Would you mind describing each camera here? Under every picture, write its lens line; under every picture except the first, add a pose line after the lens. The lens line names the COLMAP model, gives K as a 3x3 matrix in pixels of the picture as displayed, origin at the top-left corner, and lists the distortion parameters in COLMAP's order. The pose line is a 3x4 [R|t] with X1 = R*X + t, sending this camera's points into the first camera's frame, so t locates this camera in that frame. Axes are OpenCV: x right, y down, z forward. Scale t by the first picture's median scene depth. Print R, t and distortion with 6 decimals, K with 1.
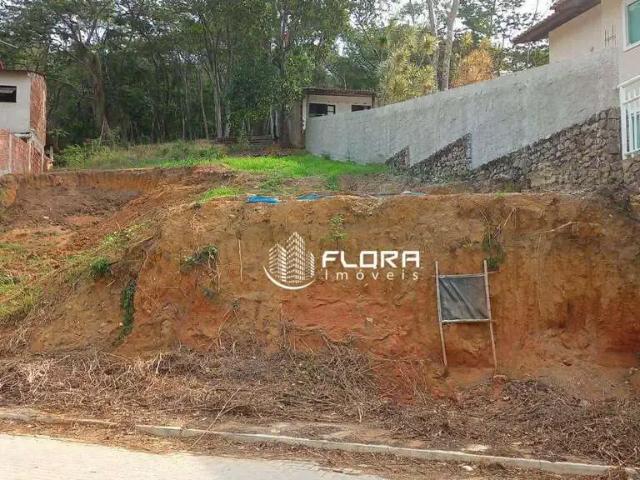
lens RADIAL K [[571.8, 0, 320.3], [0, 571.8, 197.2], [0, 0, 1]] dist [0.051889, -0.011950]
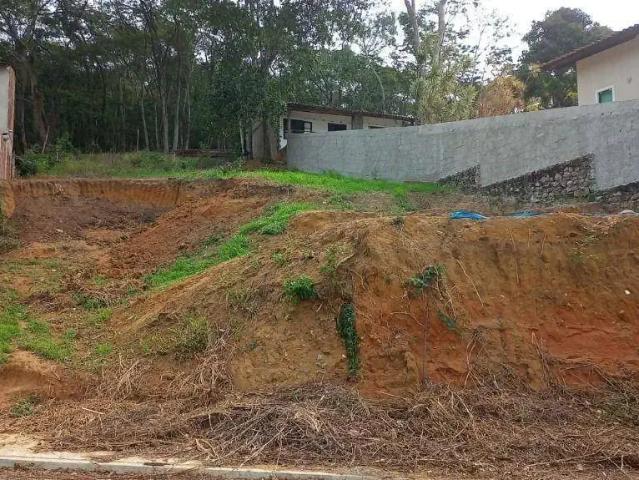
lens RADIAL K [[571.0, 0, 319.8], [0, 571.0, 197.3], [0, 0, 1]] dist [0.051889, -0.011950]
pose [[0.985349, 0.031248, 0.167662, -0.303767], [-0.025332, 0.998983, -0.037308, 0.009704], [-0.168657, 0.032514, 0.985138, 0.091228]]
